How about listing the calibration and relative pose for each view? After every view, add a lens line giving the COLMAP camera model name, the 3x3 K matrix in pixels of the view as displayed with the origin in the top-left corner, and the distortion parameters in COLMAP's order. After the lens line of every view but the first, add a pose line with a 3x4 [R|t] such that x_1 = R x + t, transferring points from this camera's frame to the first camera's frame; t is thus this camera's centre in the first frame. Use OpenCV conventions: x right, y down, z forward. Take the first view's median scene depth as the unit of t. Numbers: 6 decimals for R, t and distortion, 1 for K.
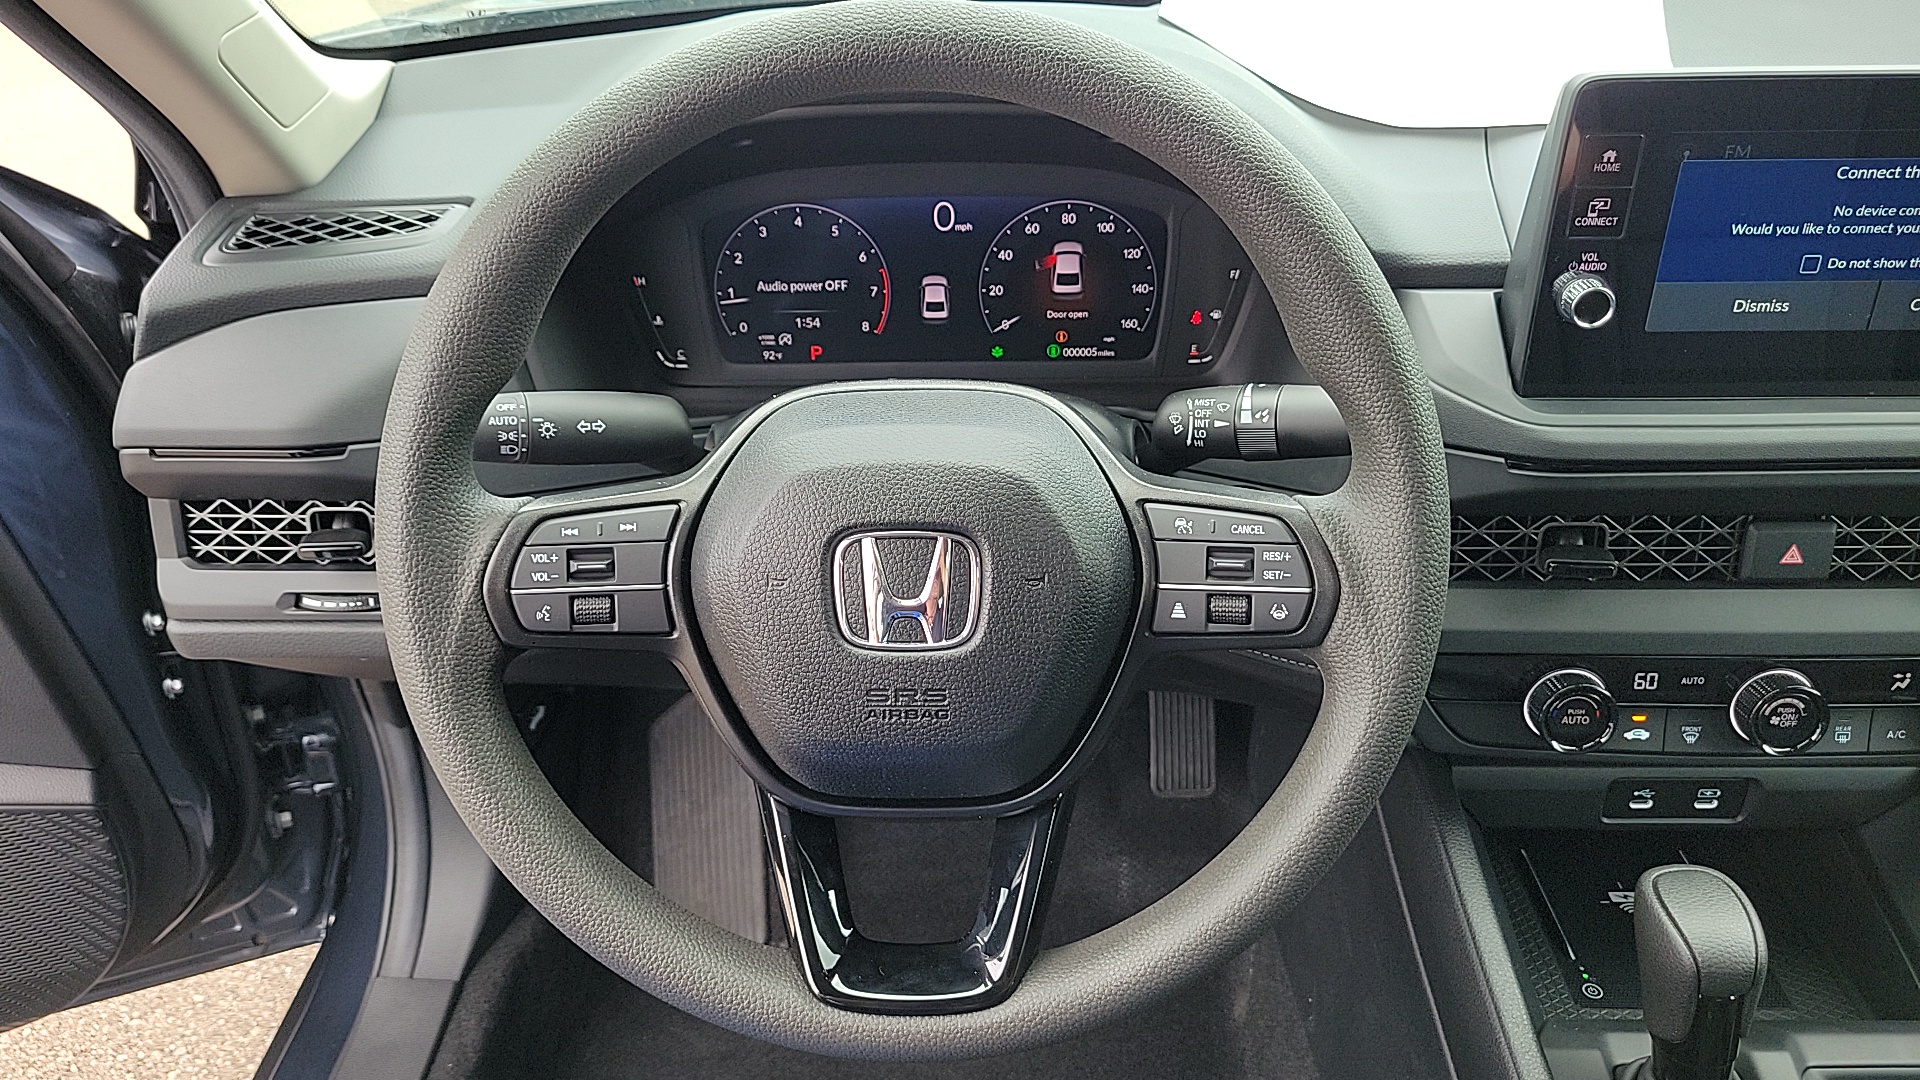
lens RADIAL K [[1466.0, 0, 948.6], [0, 1466.0, 539.6], [0, 0, 1]] dist [0.031689, -0.026448]
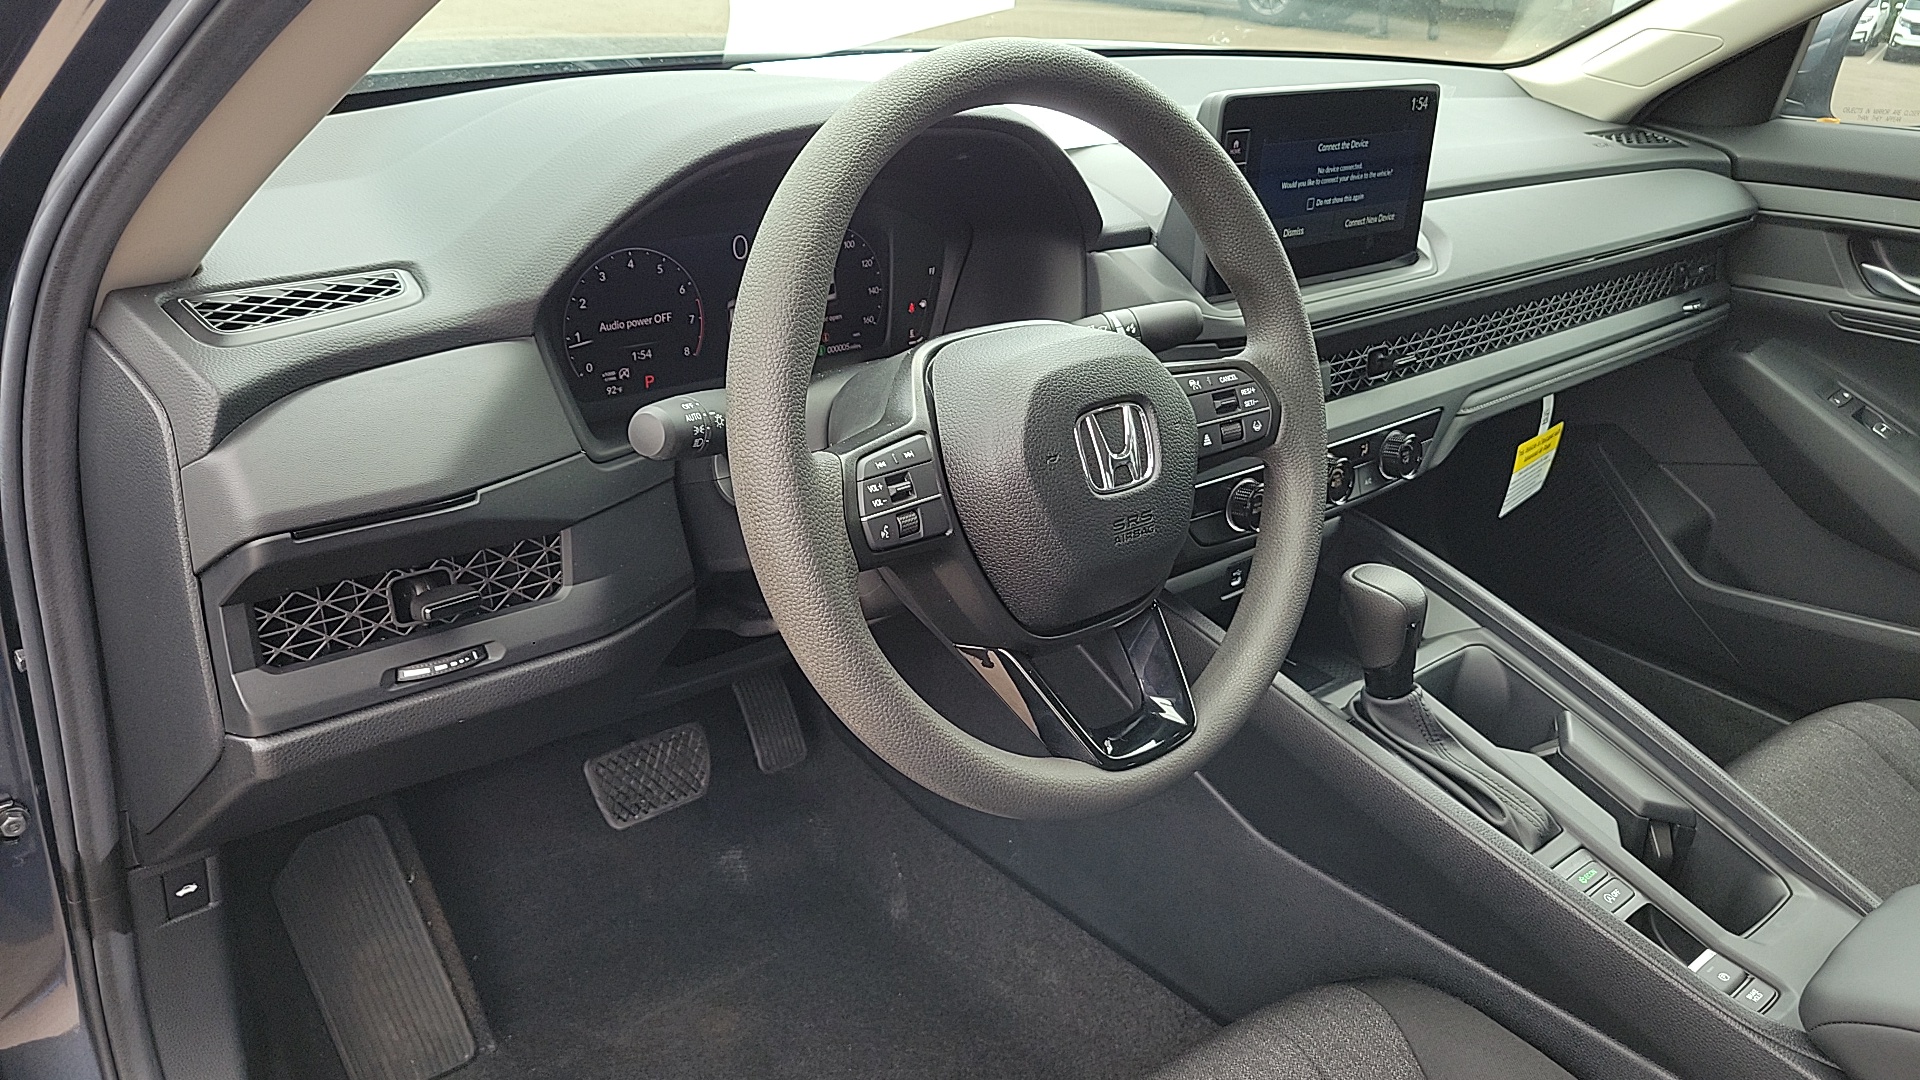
lens RADIAL K [[1466.0, 0, 954.8], [0, 1466.0, 559.8], [0, 0, 1]] dist [0.031689, -0.026448]
pose [[0.734913, -0.226974, 0.639051, -0.881491], [0.272566, 0.961726, 0.028127, 0.046491], [-0.620976, 0.153512, 0.768650, 0.024642]]
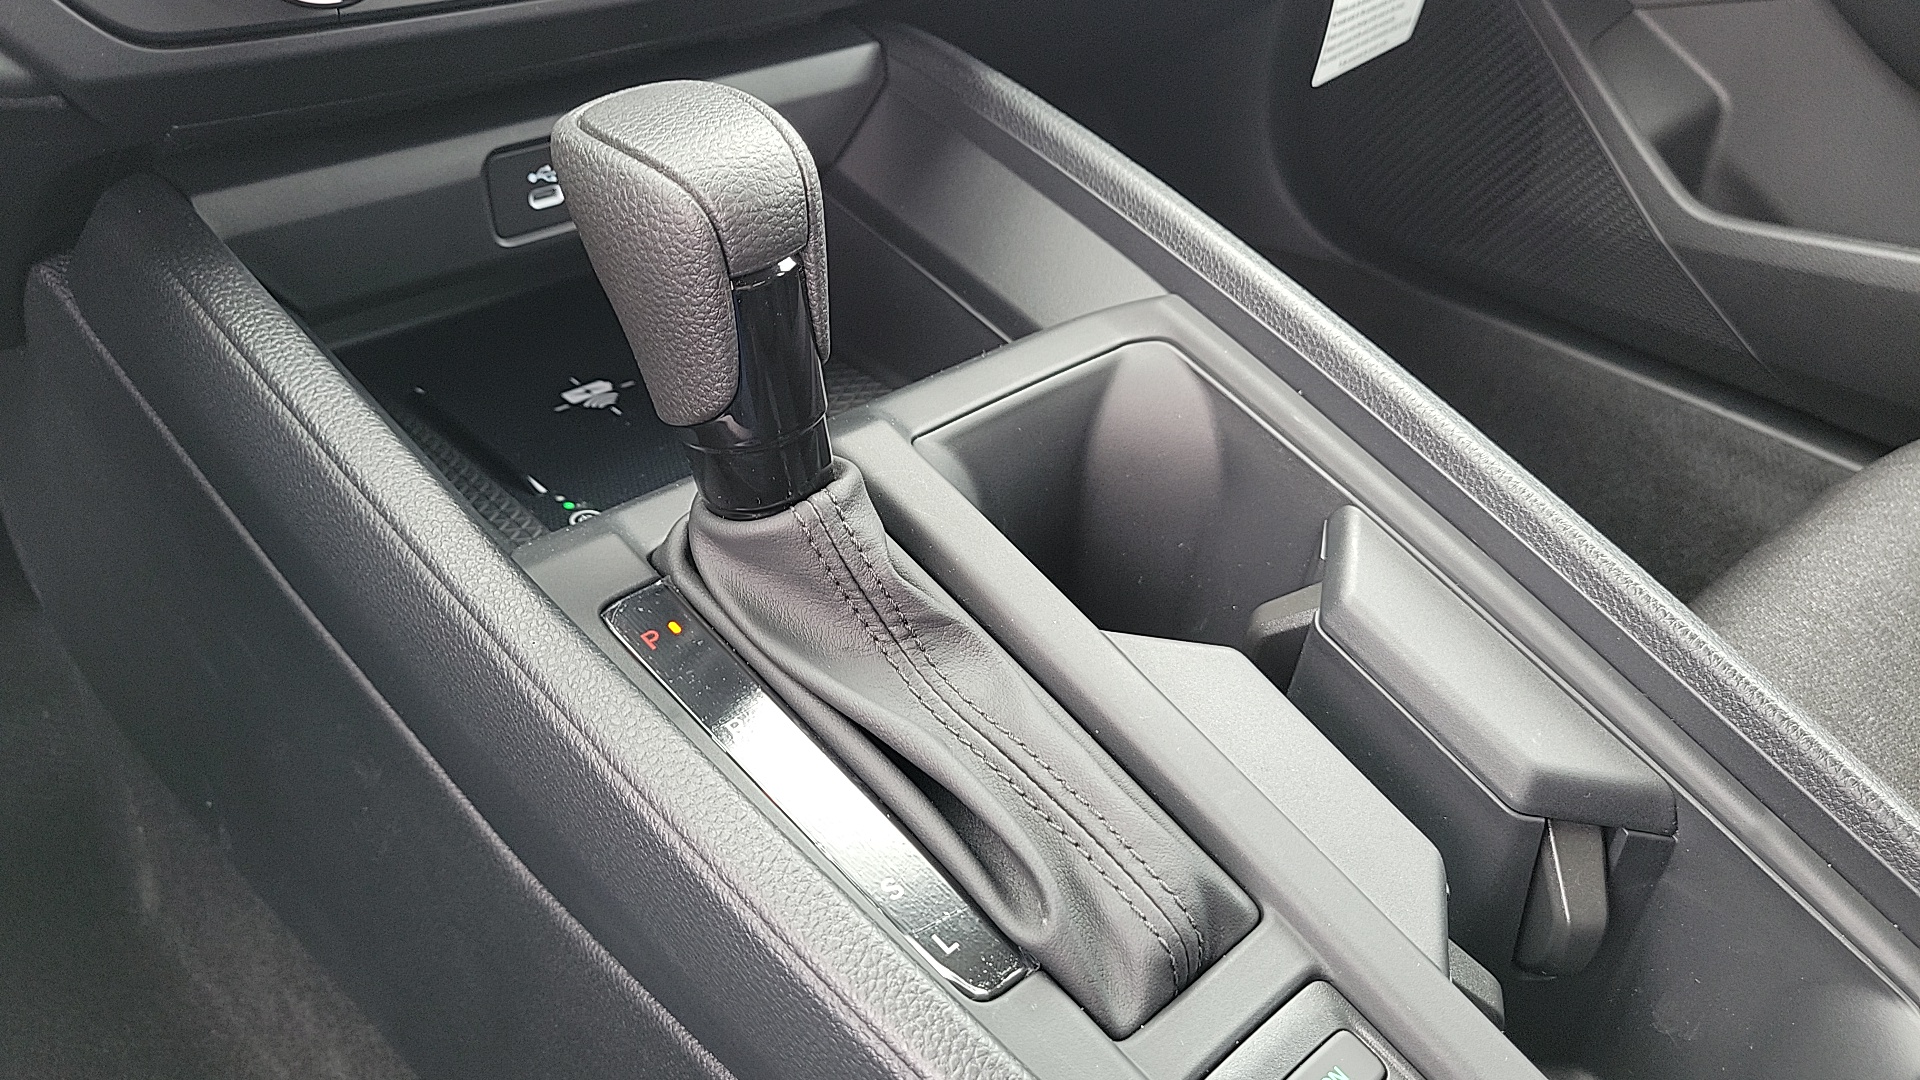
lens RADIAL K [[1466.0, 0, 952.5], [0, 1466.0, 537.4], [0, 0, 1]] dist [0.031689, -0.026448]
pose [[0.715639, -0.360956, 0.597974, 0.231187], [0.304907, 0.931681, 0.197488, 0.300944], [-0.628405, 0.040996, 0.776805, 0.559866]]
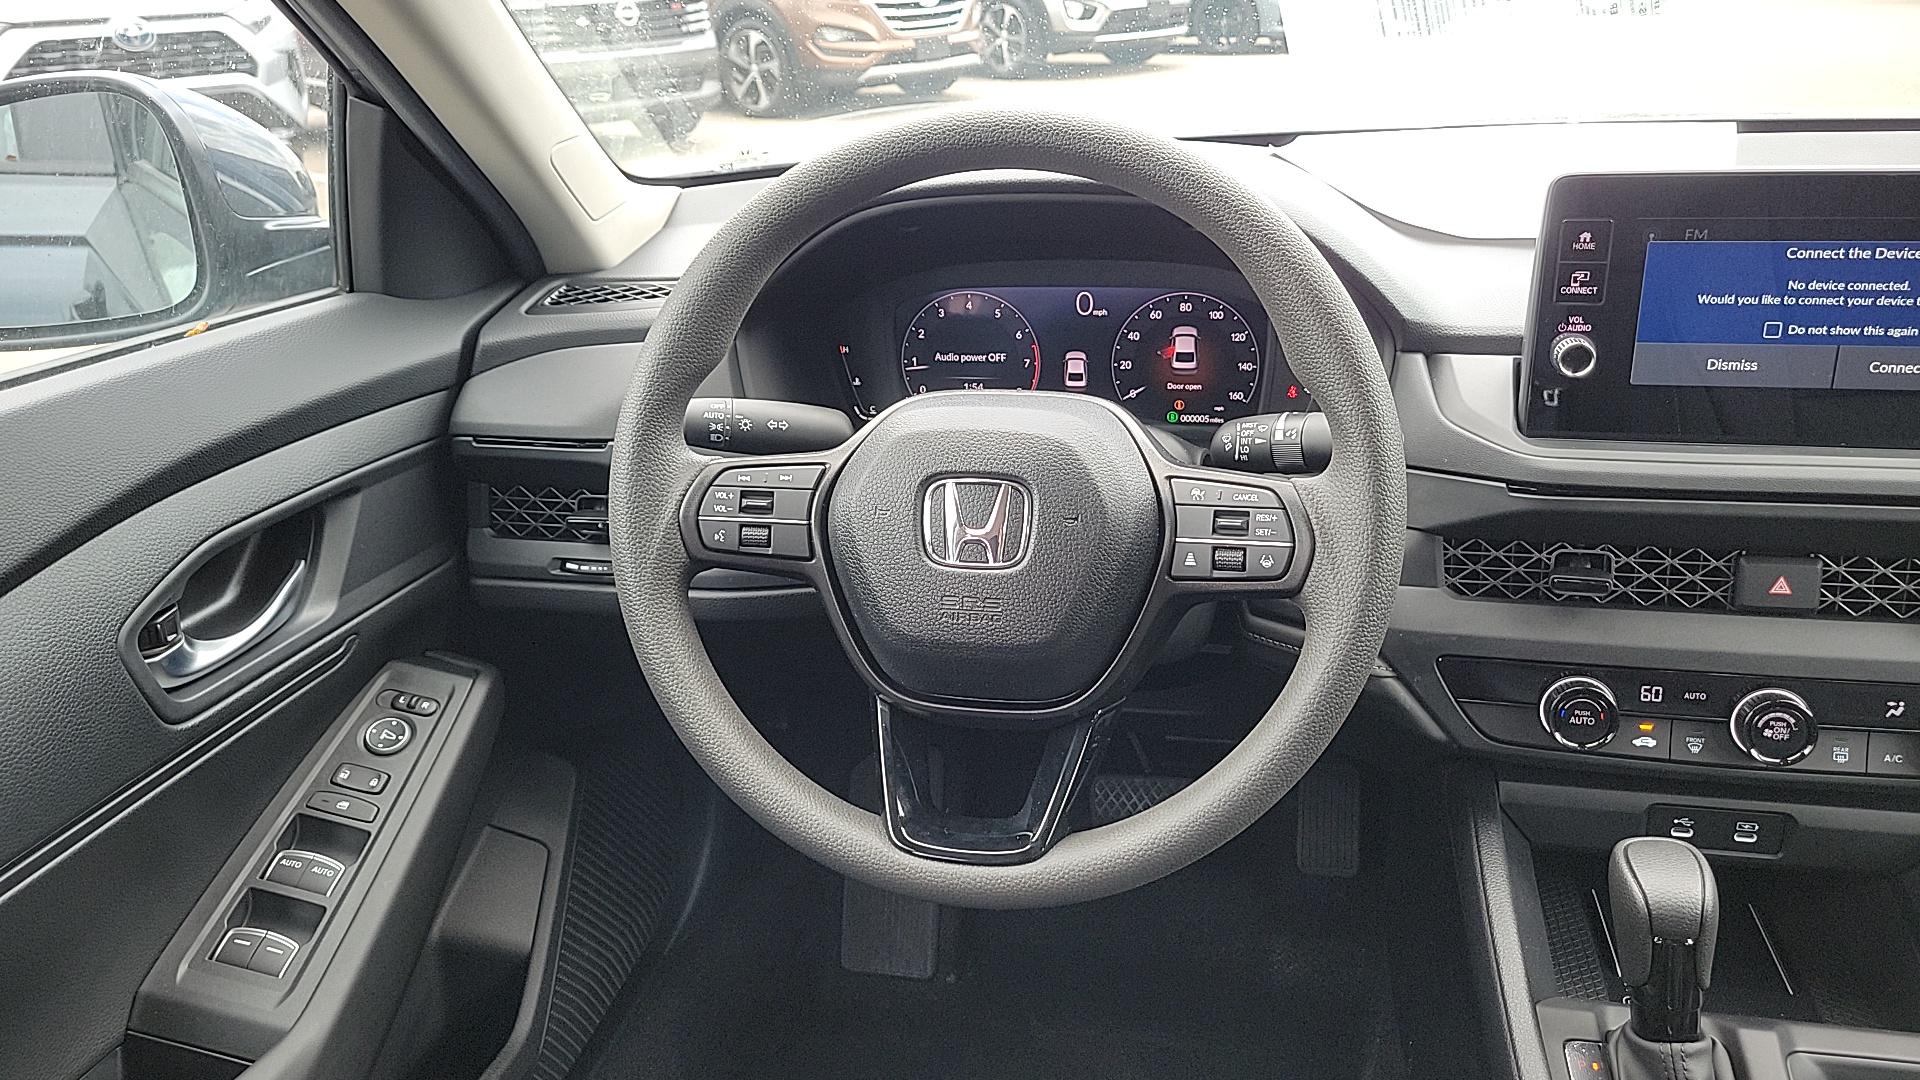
lens RADIAL K [[1466.0, 0, 959.0], [0, 1466.0, 523.2], [0, 0, 1]] dist [0.031689, -0.026448]
pose [[0.981232, 0.049197, -0.186450, 0.169751], [-0.075905, 0.987389, -0.138929, 0.182937], [0.177264, 0.150474, 0.972592, -0.250838]]
